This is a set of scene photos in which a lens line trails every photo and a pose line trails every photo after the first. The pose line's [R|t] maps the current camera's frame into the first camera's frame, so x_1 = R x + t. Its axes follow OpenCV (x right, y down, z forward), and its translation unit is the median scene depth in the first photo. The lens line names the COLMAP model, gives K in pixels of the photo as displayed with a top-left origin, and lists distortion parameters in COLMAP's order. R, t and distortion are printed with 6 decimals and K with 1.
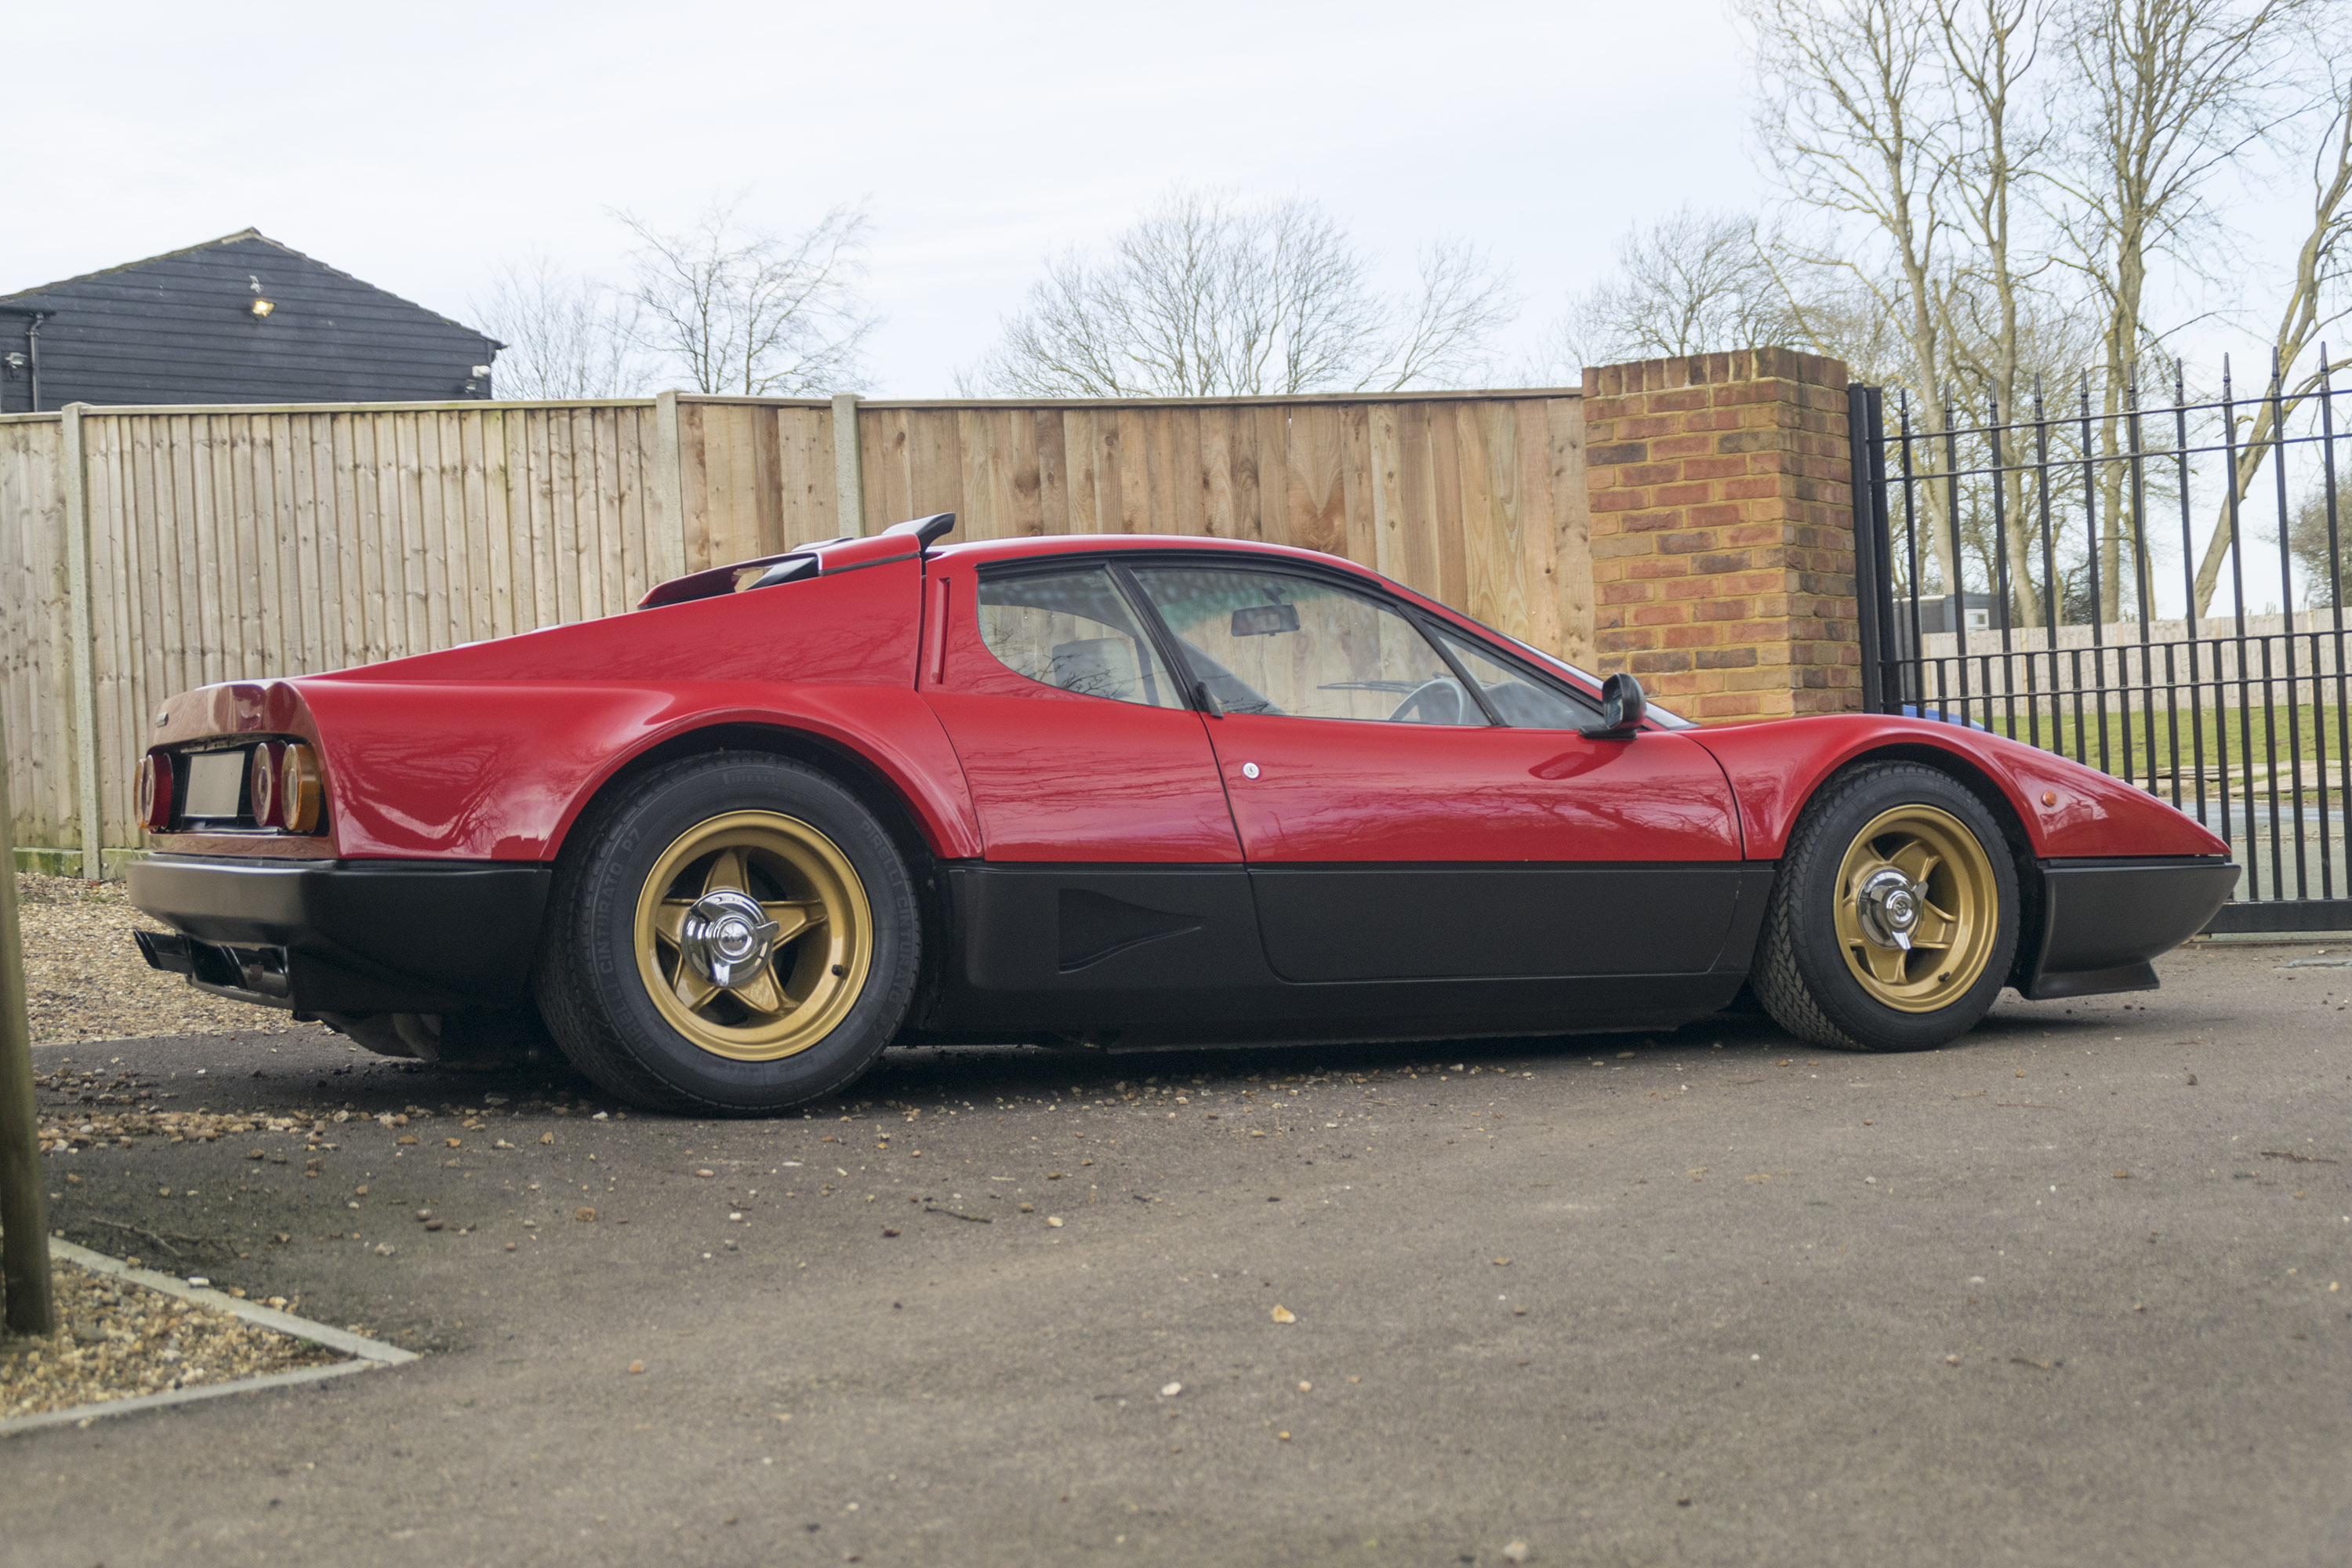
lens RADIAL K [[3840.6, 0, 1176.3], [0, 3840.6, 786.3], [0, 0, 1]] dist [0.004151, 0.033368]
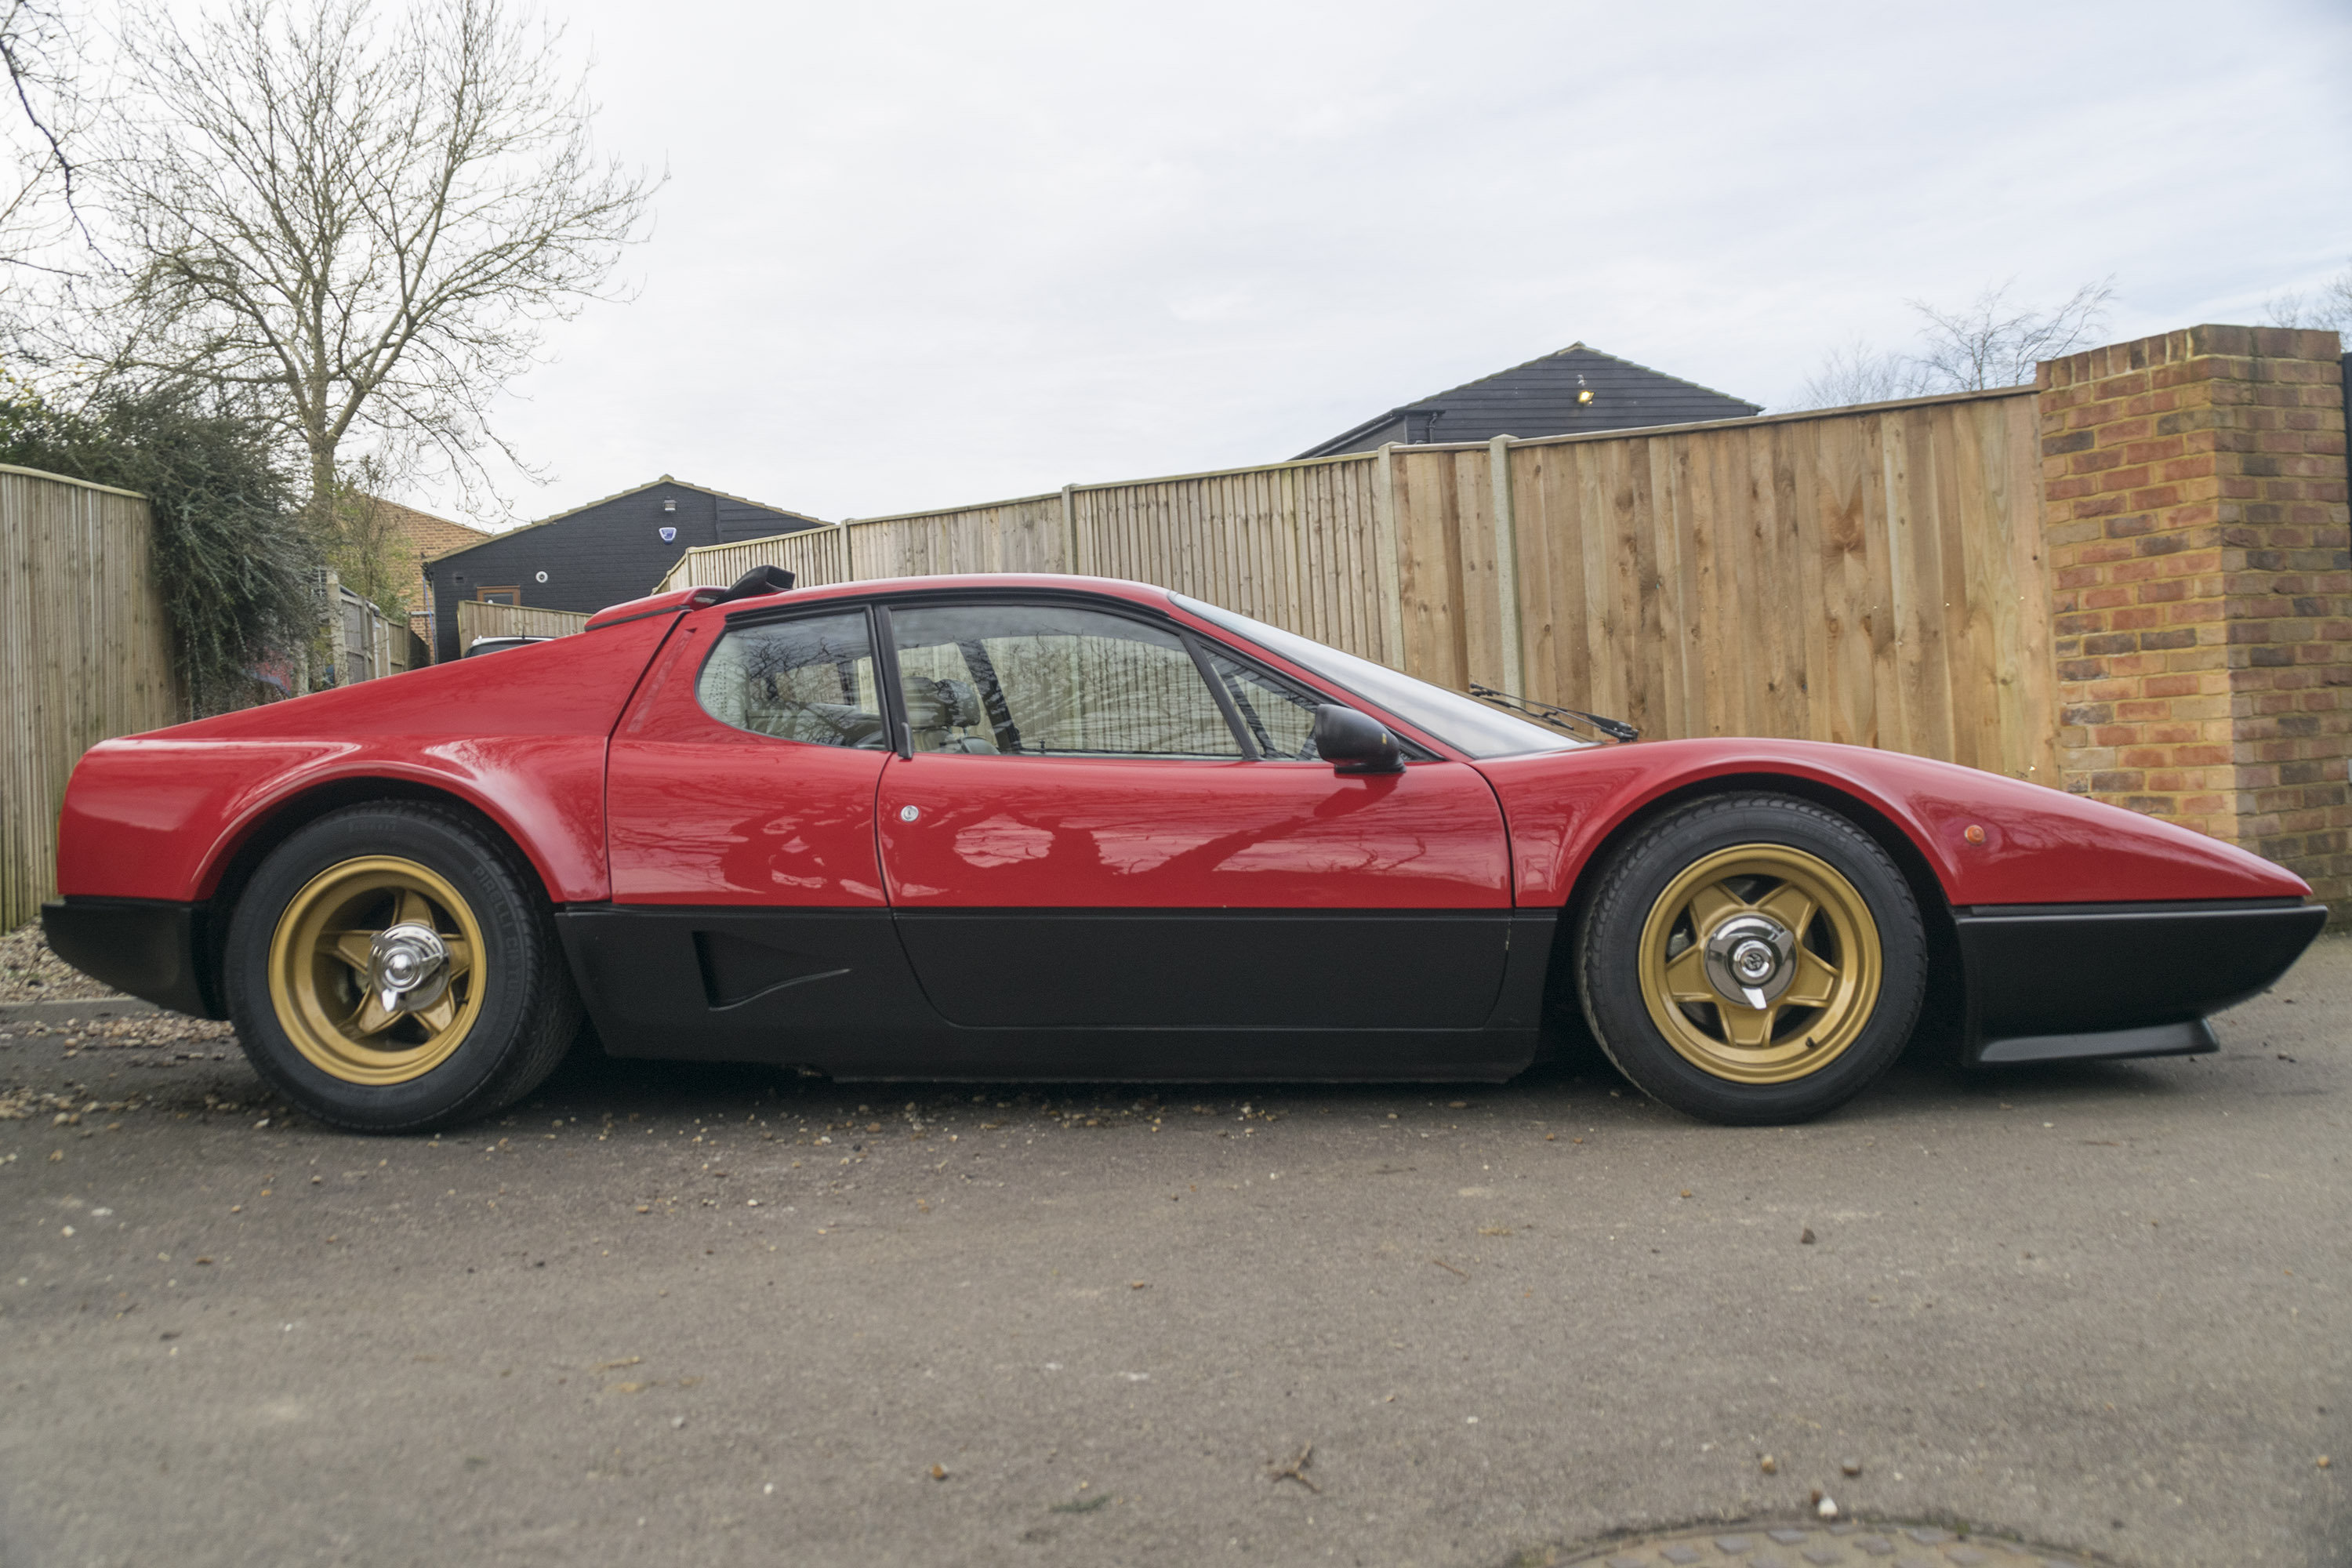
lens RADIAL K [[2292.3, 0, 1190.8], [0, 2292.3, 783.1], [0, 0, 1]] dist [-0.056932, 0.047429]
pose [[0.816713, 0.009156, -0.576971, 0.275546], [0.015351, 0.999175, 0.037586, -0.021785], [0.576840, -0.039554, 0.815899, 0.362068]]
